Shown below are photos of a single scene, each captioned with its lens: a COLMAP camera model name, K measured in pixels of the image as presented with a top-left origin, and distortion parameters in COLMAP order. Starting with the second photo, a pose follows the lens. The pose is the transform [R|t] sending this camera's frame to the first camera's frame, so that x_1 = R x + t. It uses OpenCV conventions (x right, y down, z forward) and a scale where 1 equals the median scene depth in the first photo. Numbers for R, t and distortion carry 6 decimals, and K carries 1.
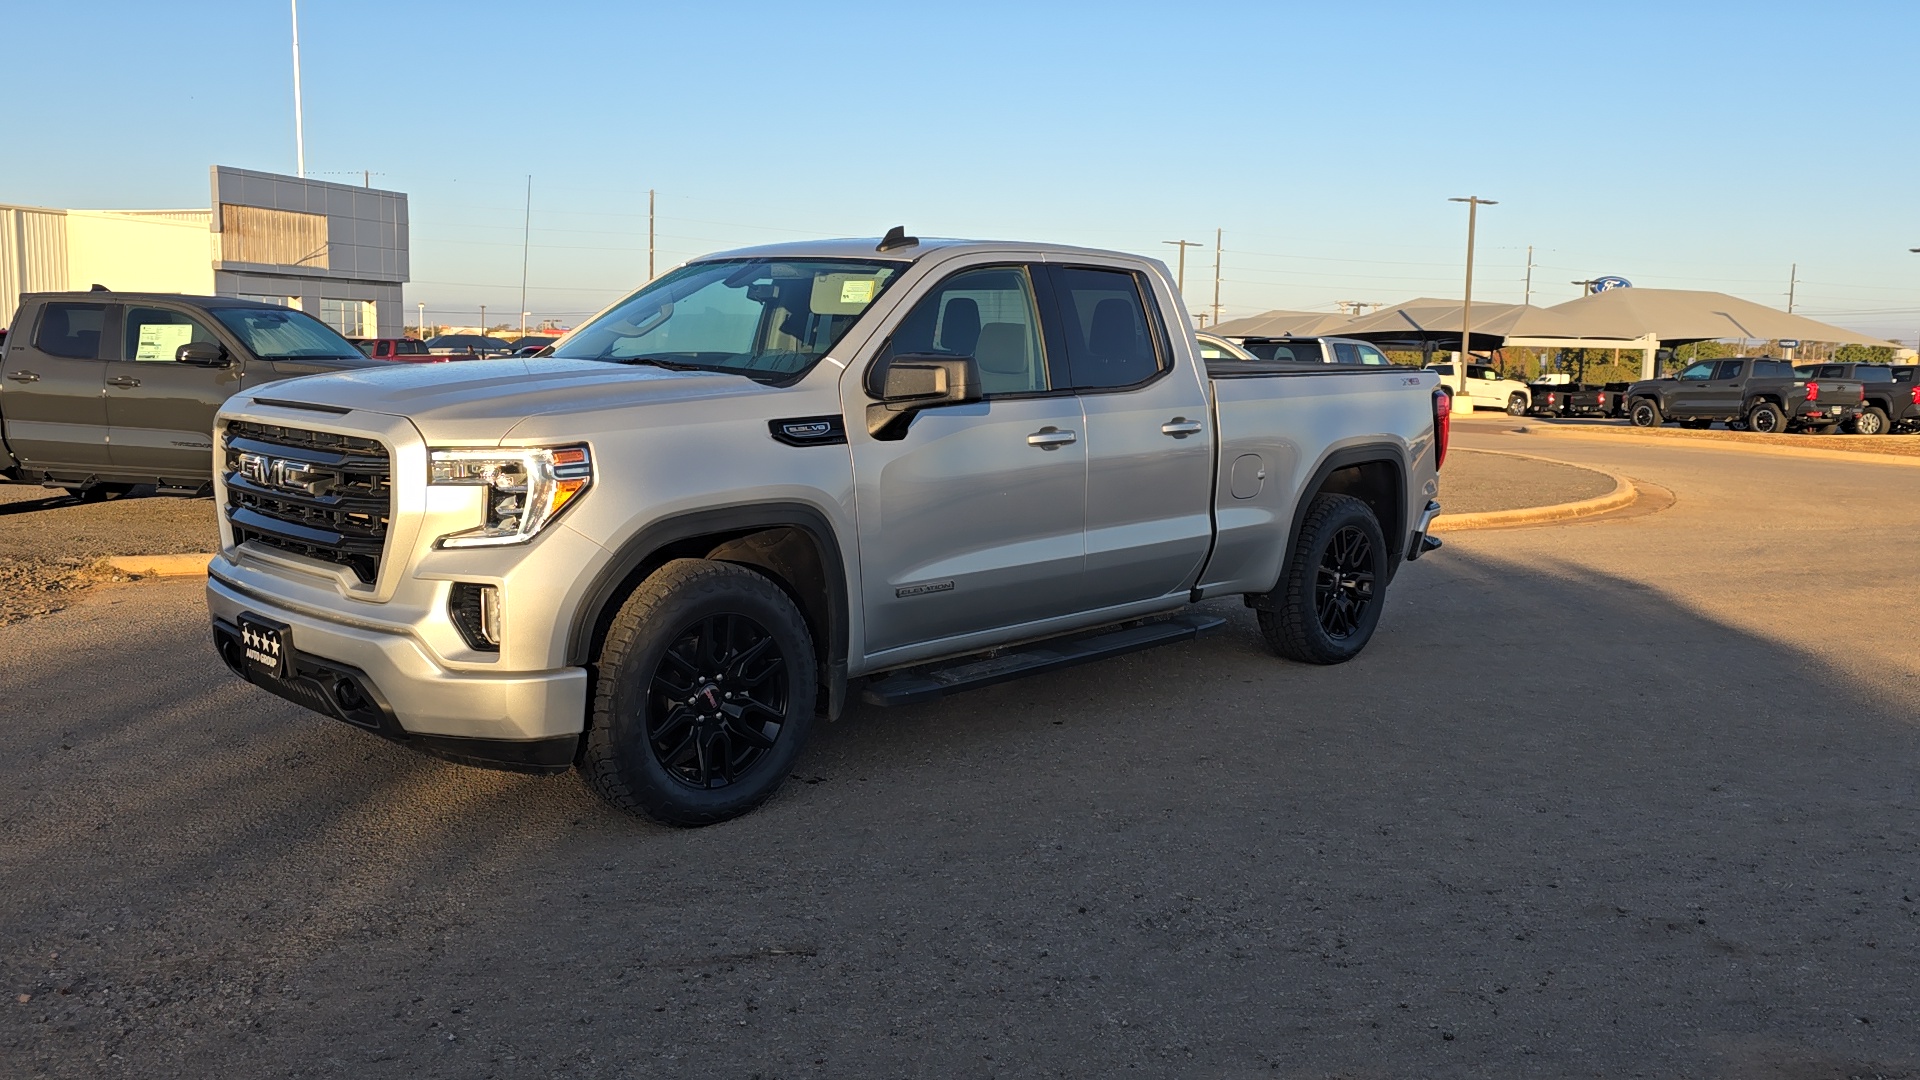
lens RADIAL K [[1589.3, 0, 960.0], [0, 1589.3, 540.0], [0, 0, 1]] dist [-0.007090, 0.007021]
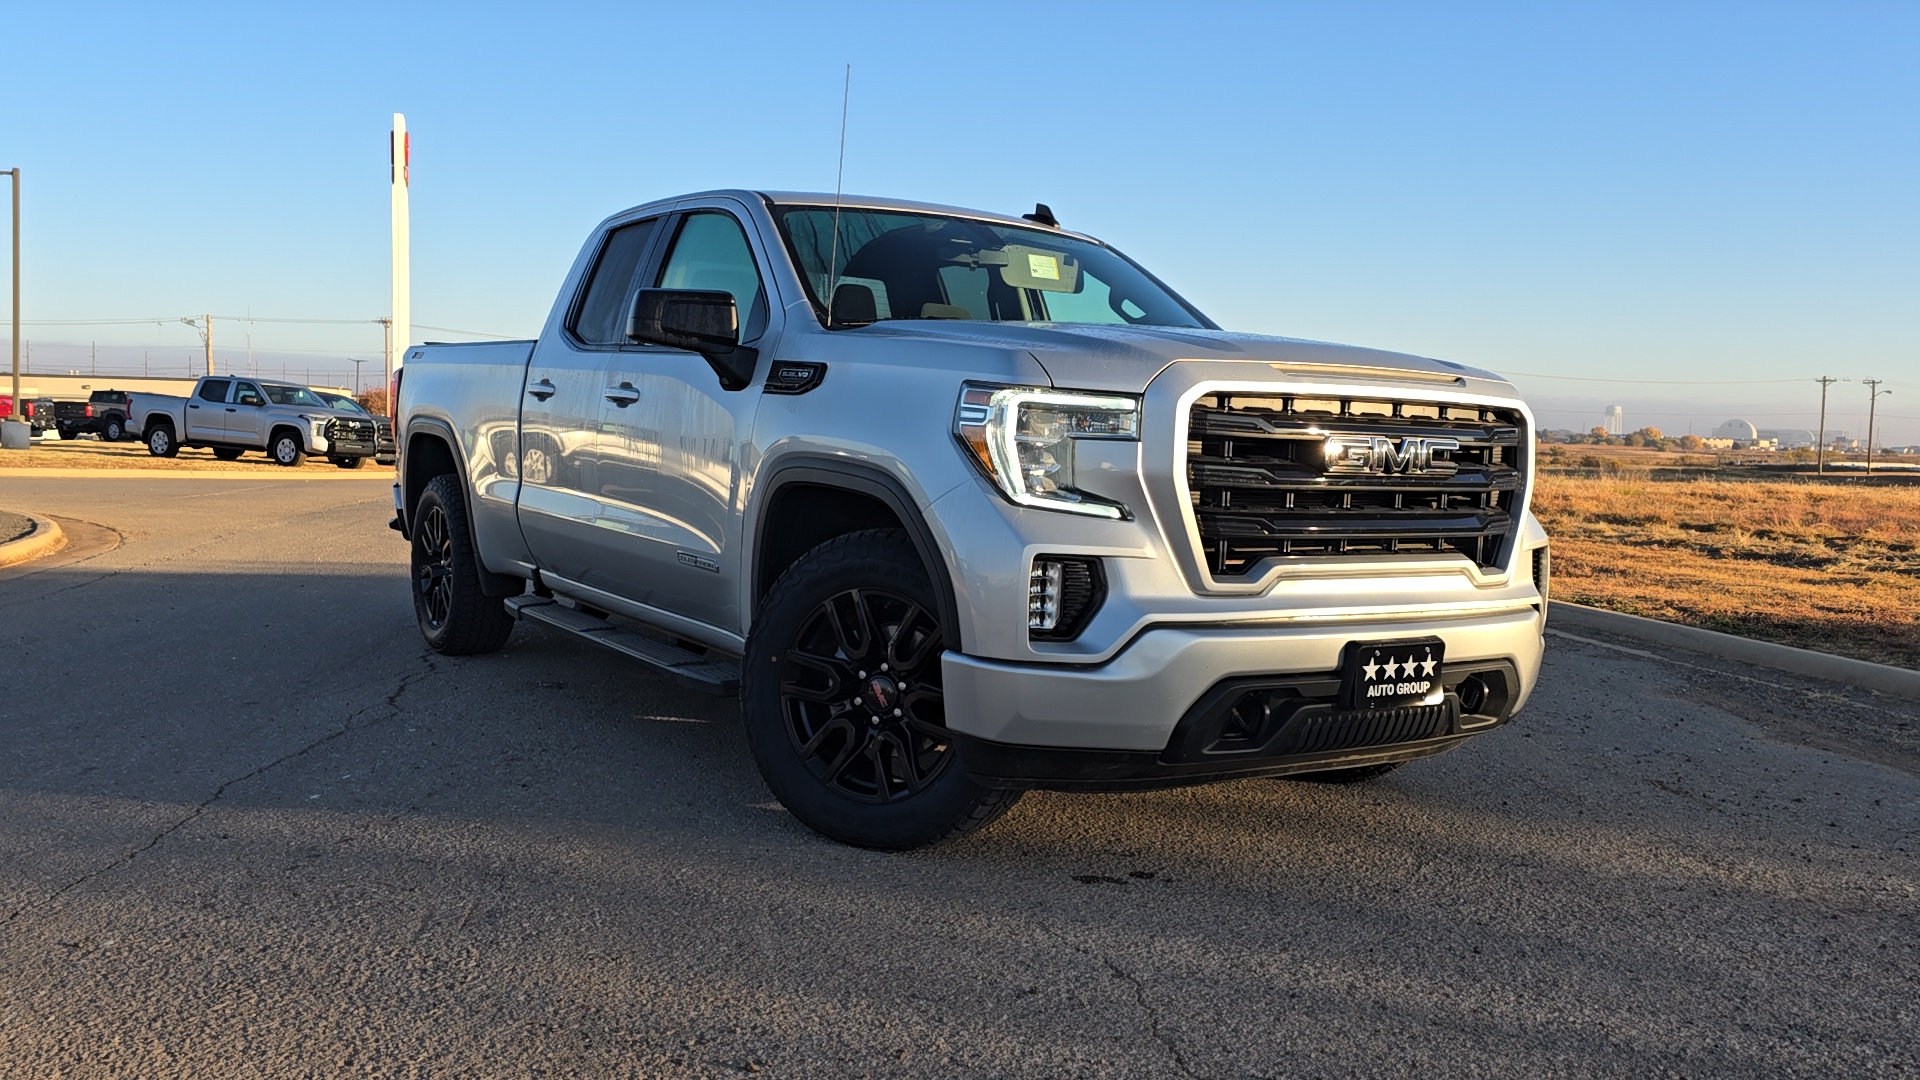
lens RADIAL K [[1589.3, 0, 960.0], [0, 1589.3, 540.0], [0, 0, 1]] dist [-0.007090, 0.007021]
pose [[0.232010, -0.086658, 0.968845, -1.020043], [0.098317, 0.993012, 0.065276, -0.059377], [-0.967732, 0.080109, 0.238909, 0.827661]]
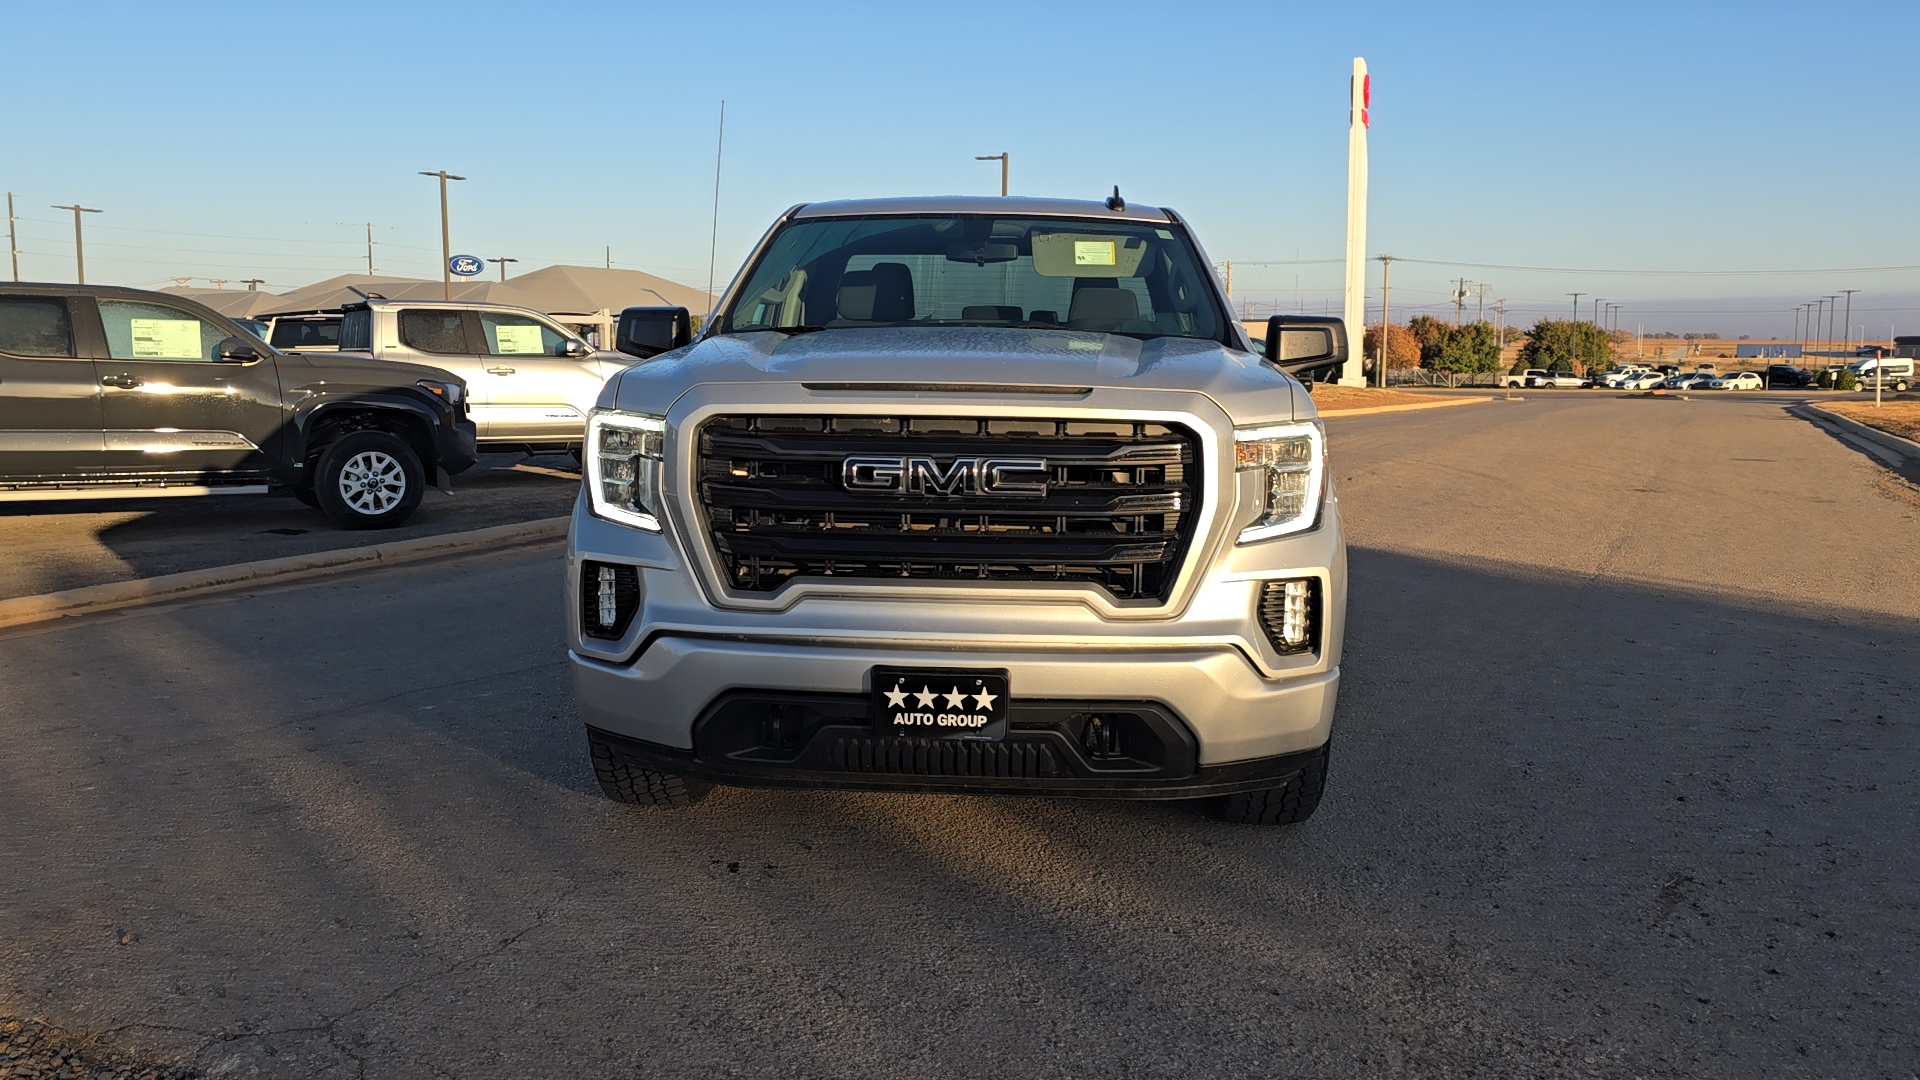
lens RADIAL K [[1589.3, 0, 960.0], [0, 1589.3, 540.0], [0, 0, 1]] dist [-0.007090, 0.007021]
pose [[0.759566, -0.099177, 0.642825, -0.745100], [0.090460, 0.994809, 0.046595, -0.037812], [-0.644109, 0.022758, 0.764595, 0.332042]]
